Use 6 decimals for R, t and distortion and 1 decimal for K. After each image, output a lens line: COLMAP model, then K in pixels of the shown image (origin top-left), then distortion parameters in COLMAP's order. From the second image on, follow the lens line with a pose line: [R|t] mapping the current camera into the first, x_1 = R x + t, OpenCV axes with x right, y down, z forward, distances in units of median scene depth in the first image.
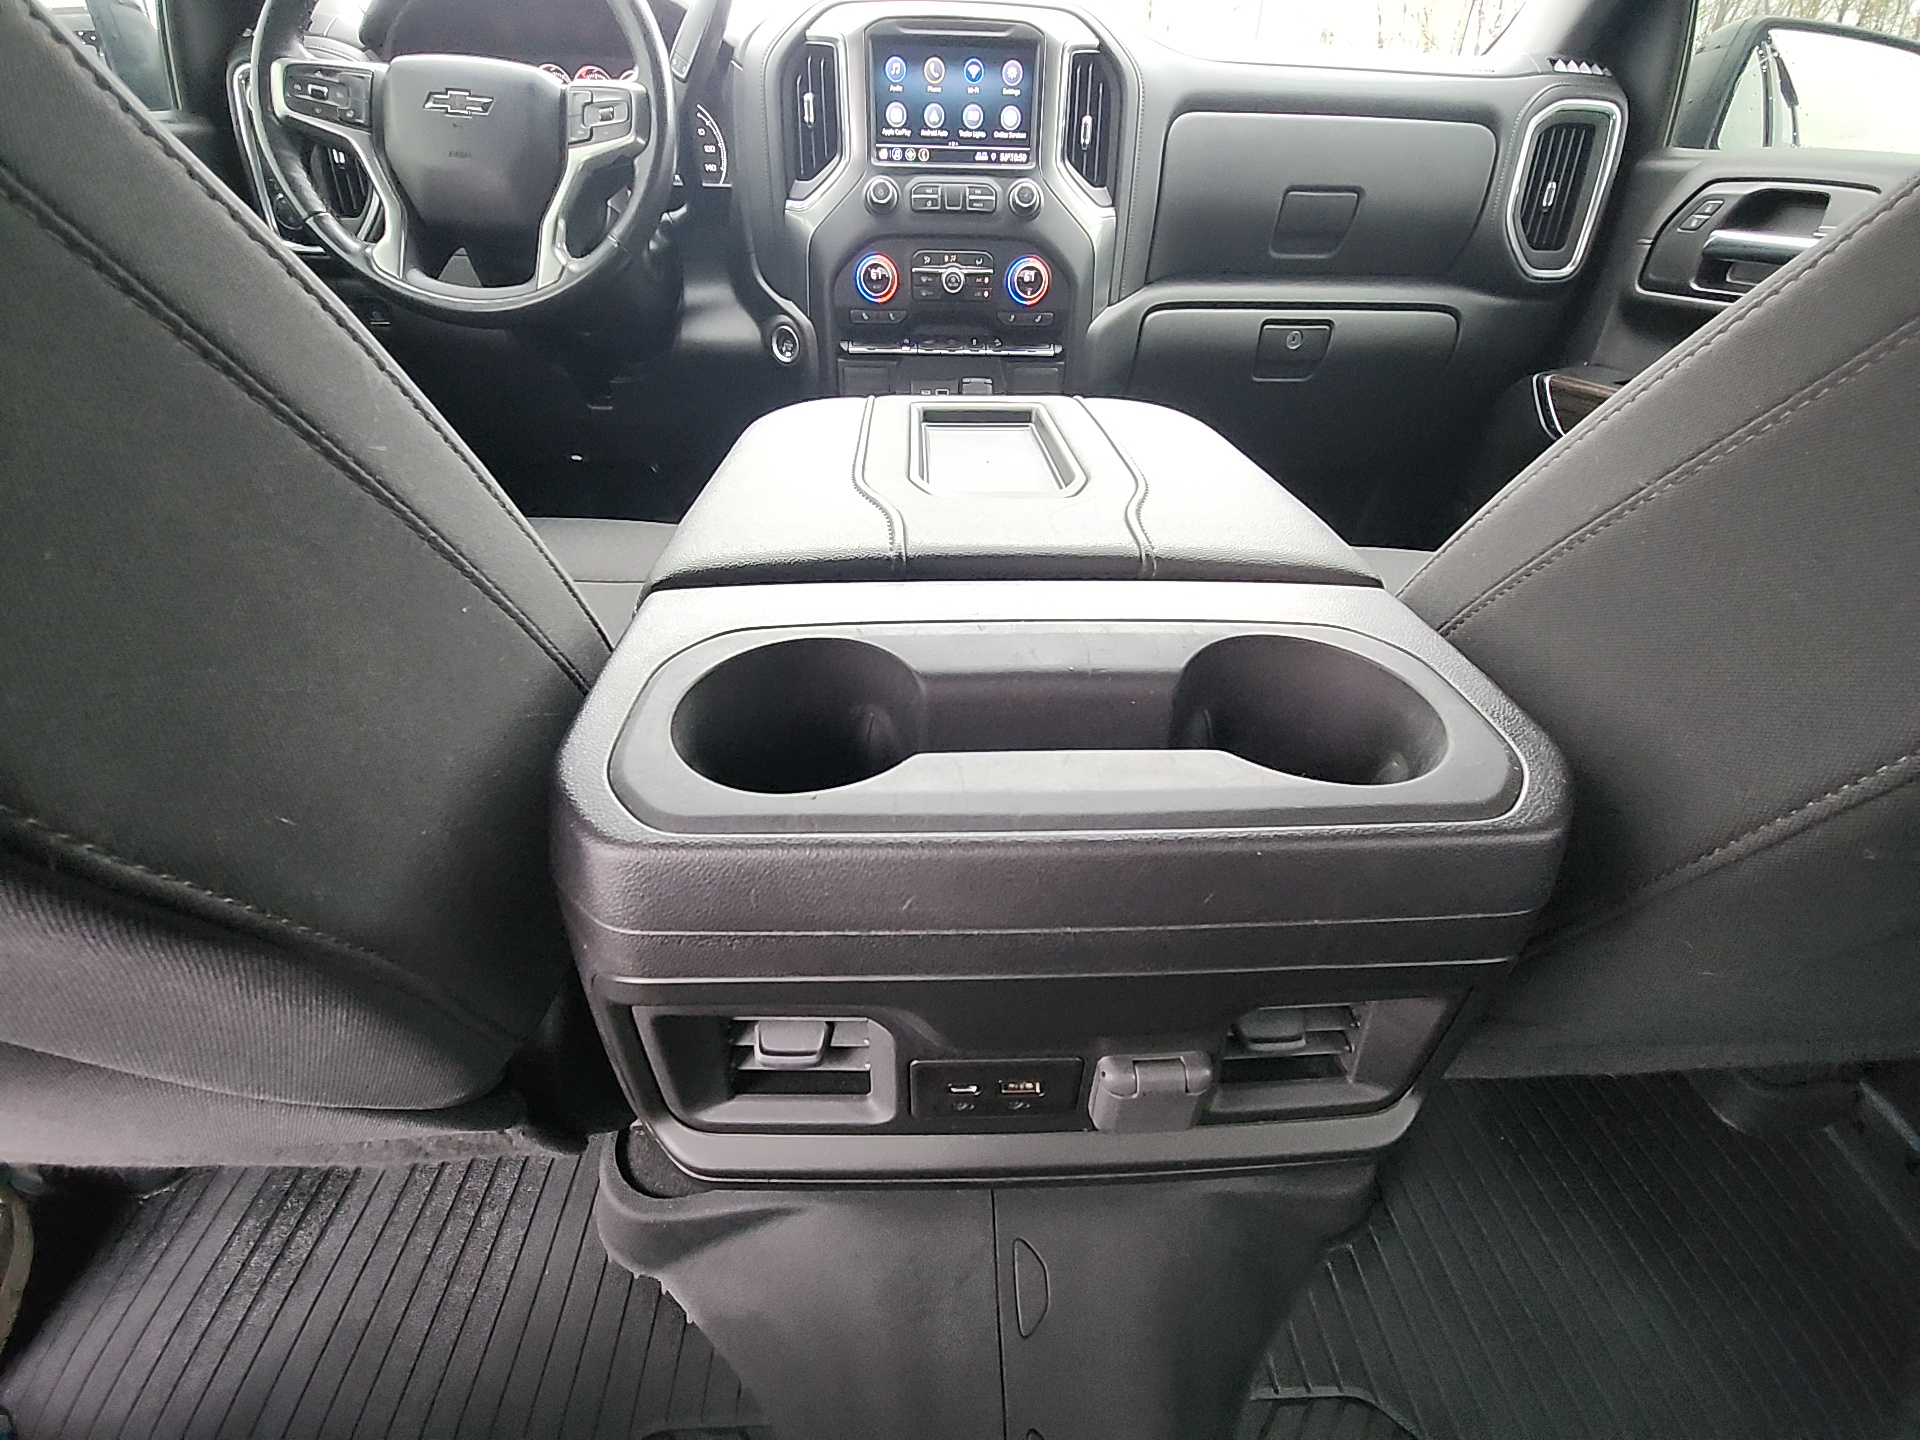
lens RADIAL K [[770.4, 0, 949.8], [0, 770.4, 702.8], [0, 0, 1]] dist [0.012109, -0.008101]
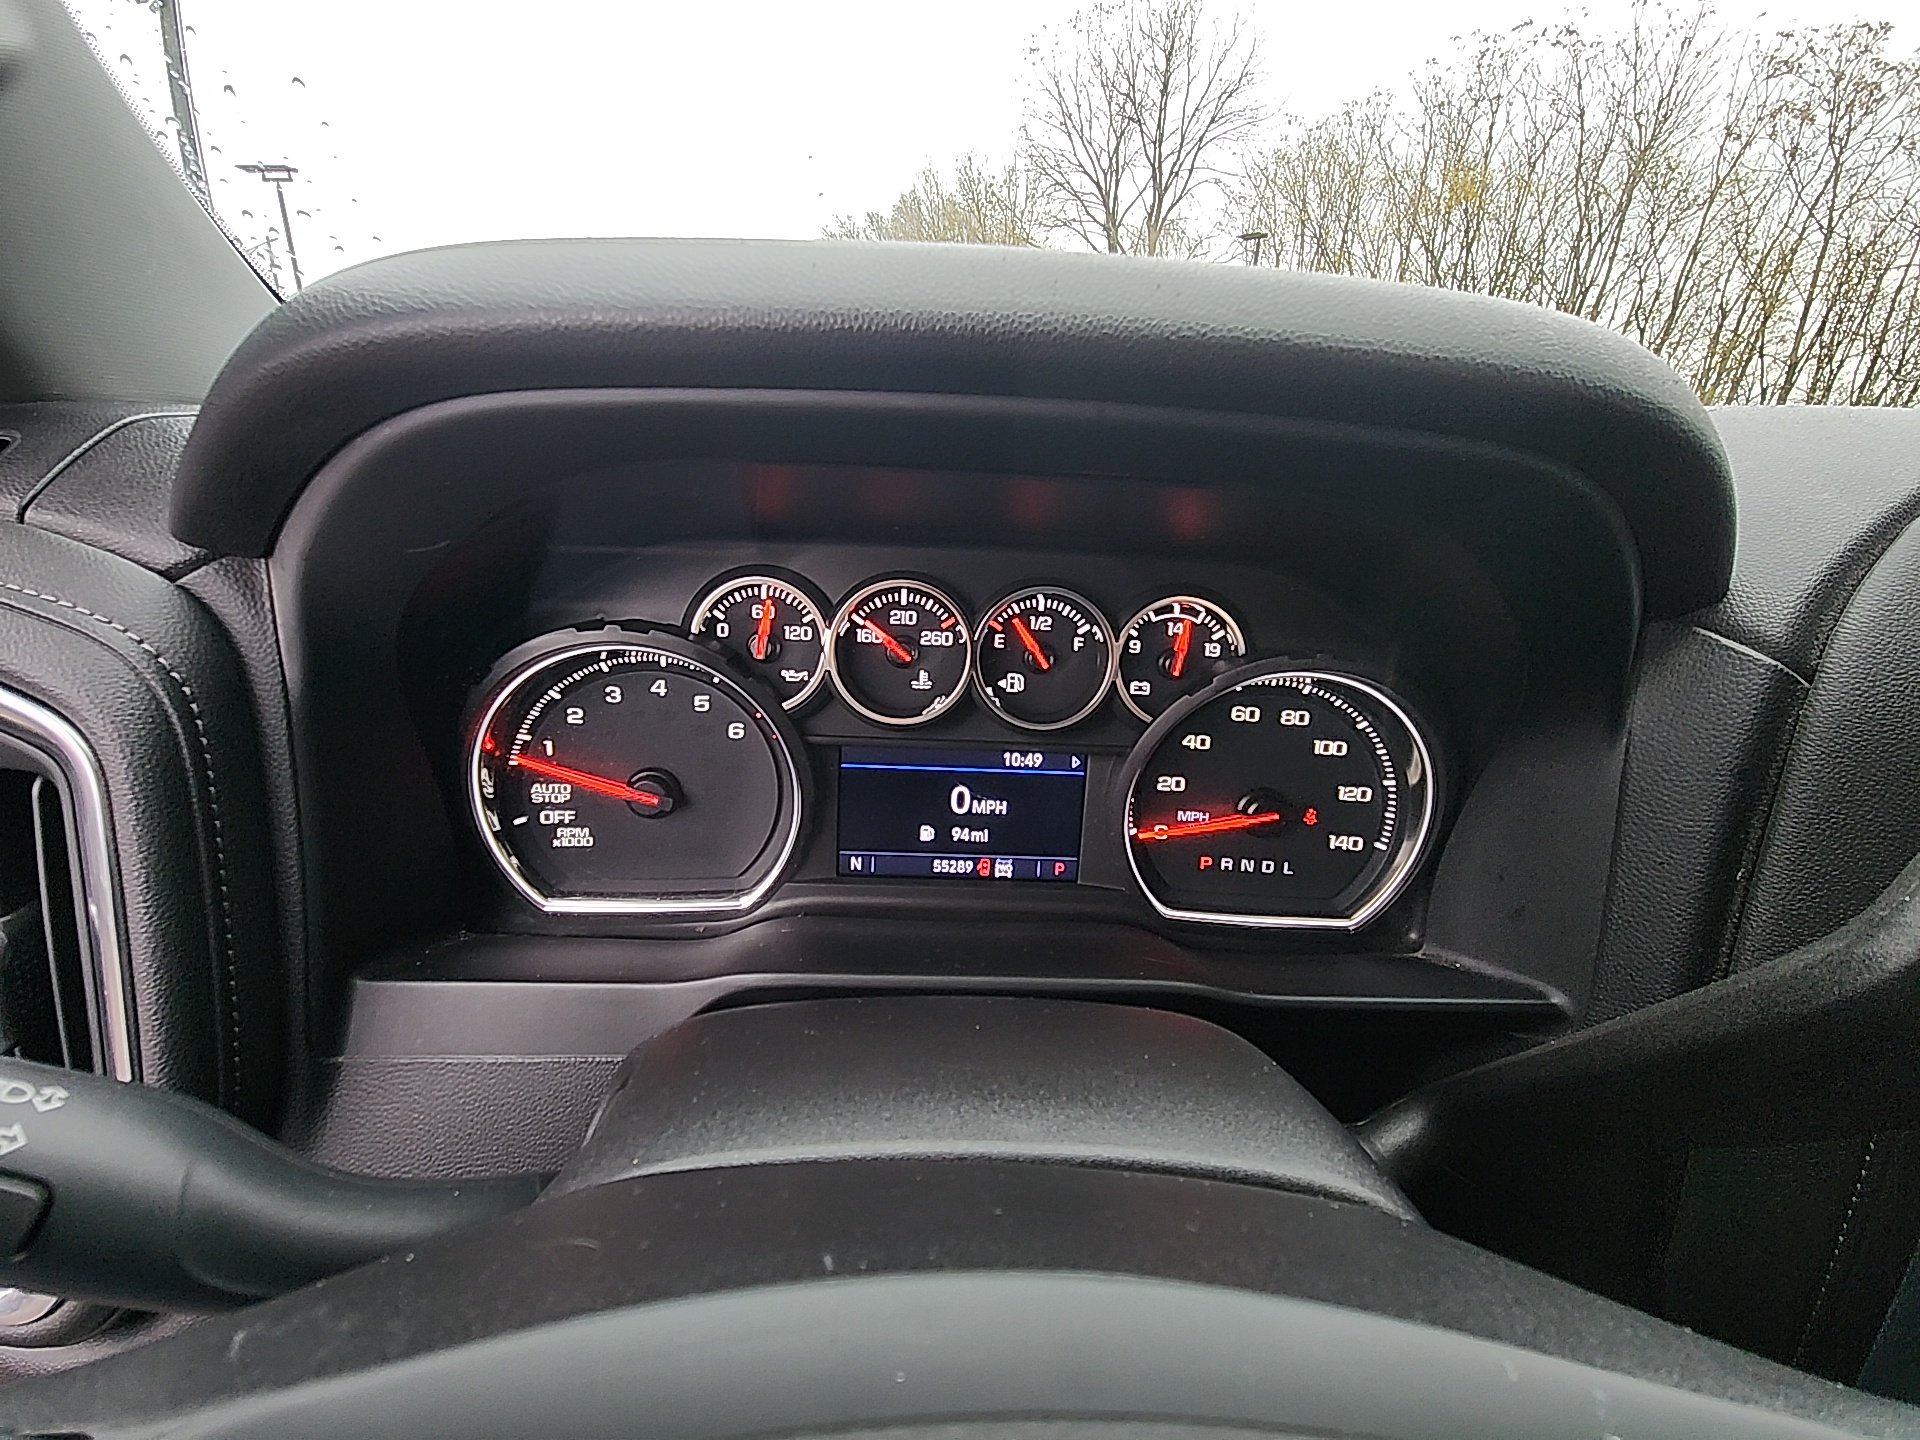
lens RADIAL K [[774.0, 0, 950.4], [0, 774.0, 703.1], [0, 0, 1]] dist [0.002008, -0.000588]
pose [[0.999552, 0.028407, -0.009375, -0.523042], [-0.029842, 0.968598, -0.246836, -0.748514], [0.002068, 0.247005, 0.969012, 0.780545]]
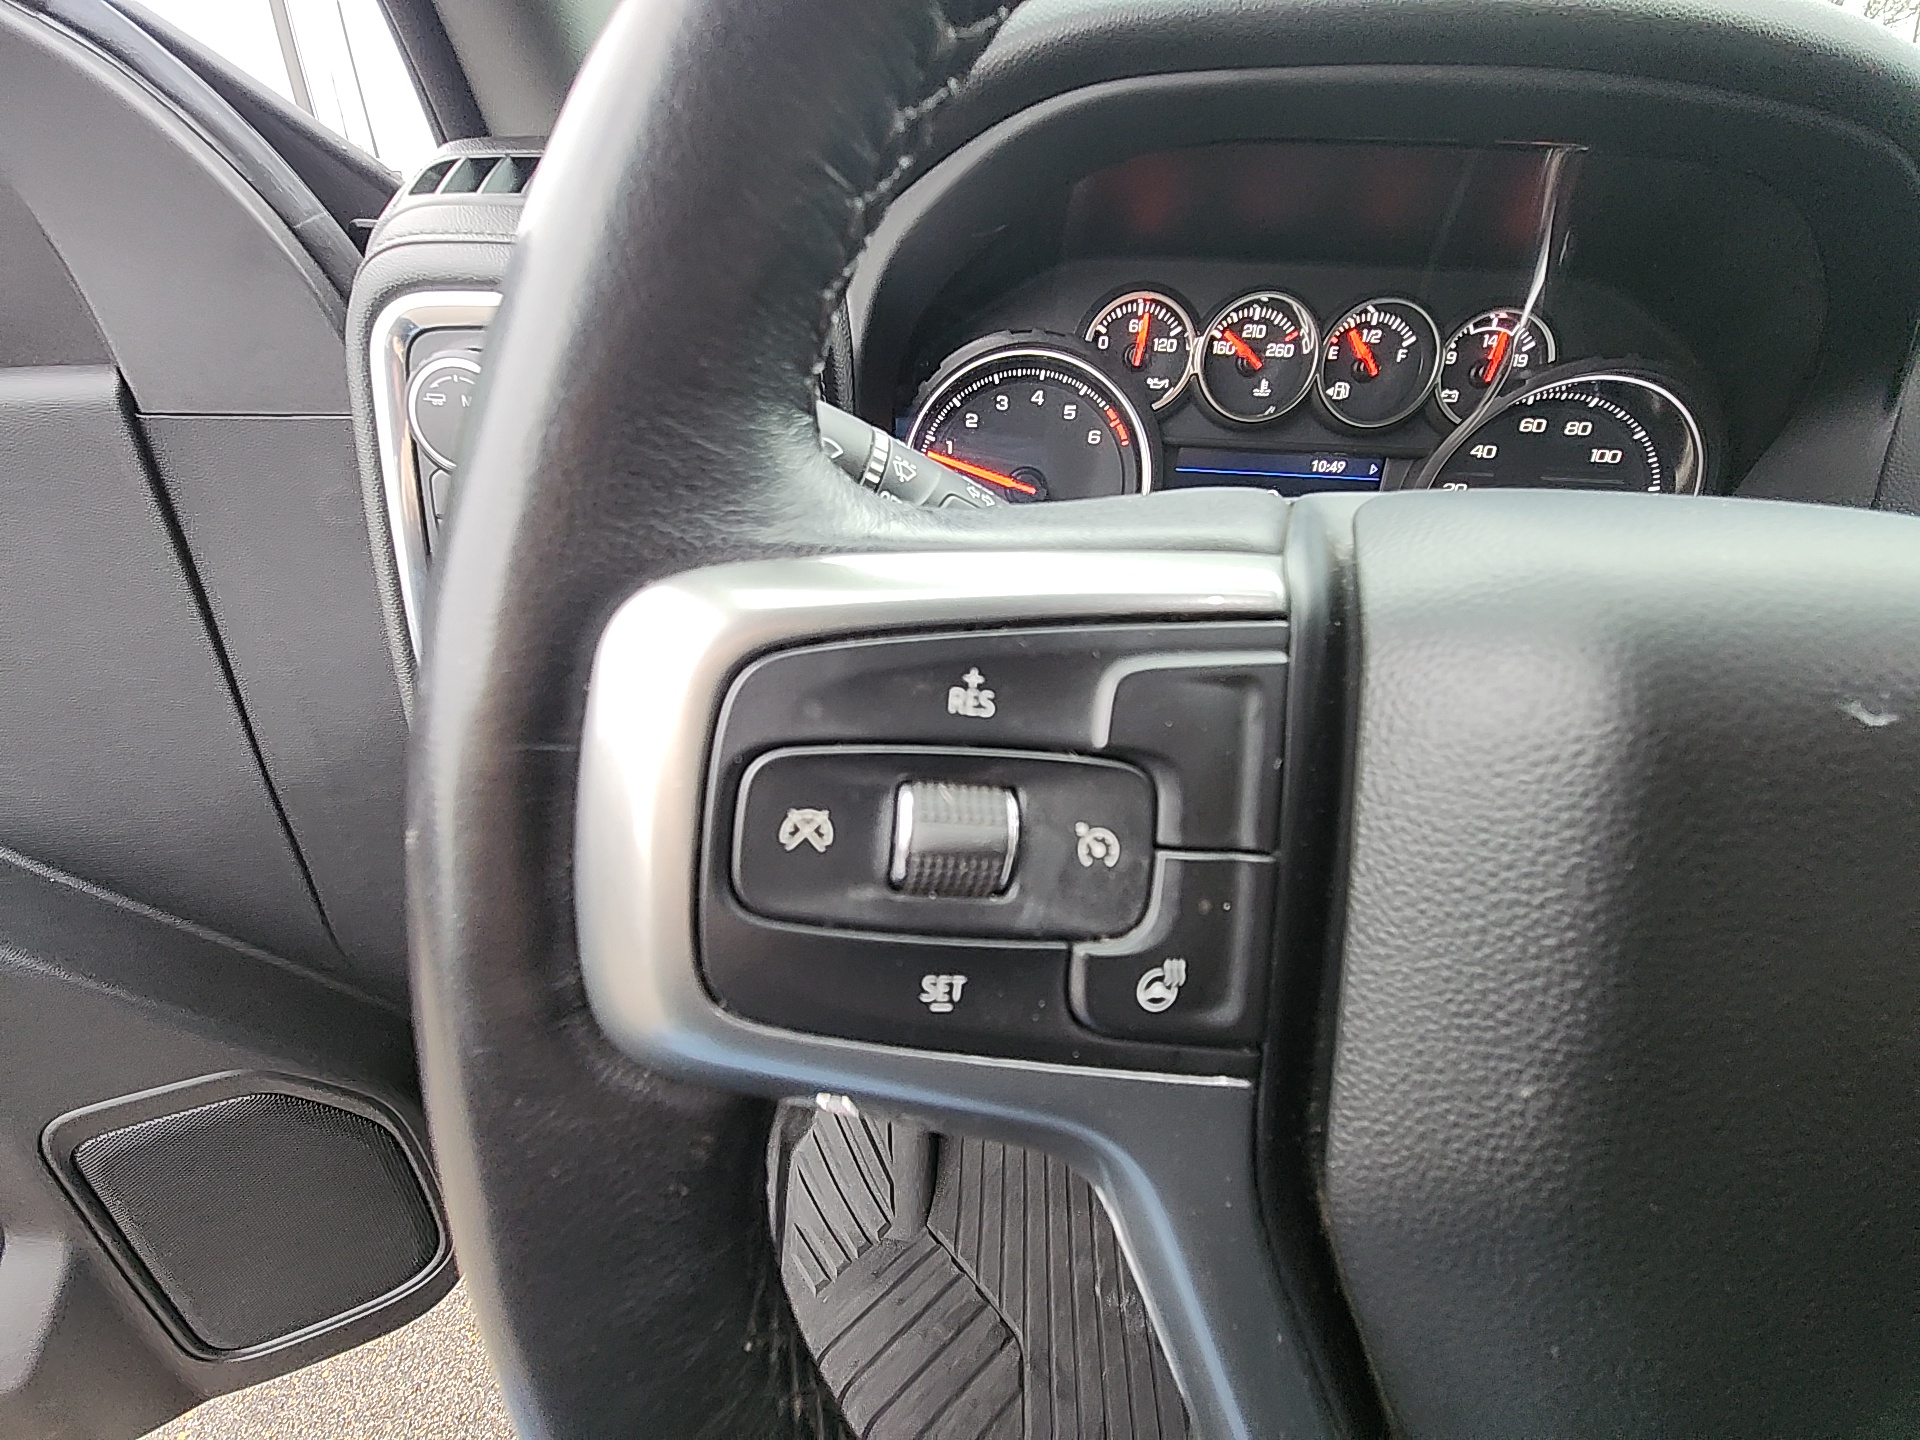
lens RADIAL K [[770.9, 0, 950.1], [0, 770.9, 701.0], [0, 0, 1]] dist [0.022126, -0.018225]
pose [[0.993416, 0.065199, -0.094198, -0.645708], [-0.072117, 0.994794, -0.072006, -0.641831], [0.089013, 0.078325, 0.992946, 0.701735]]
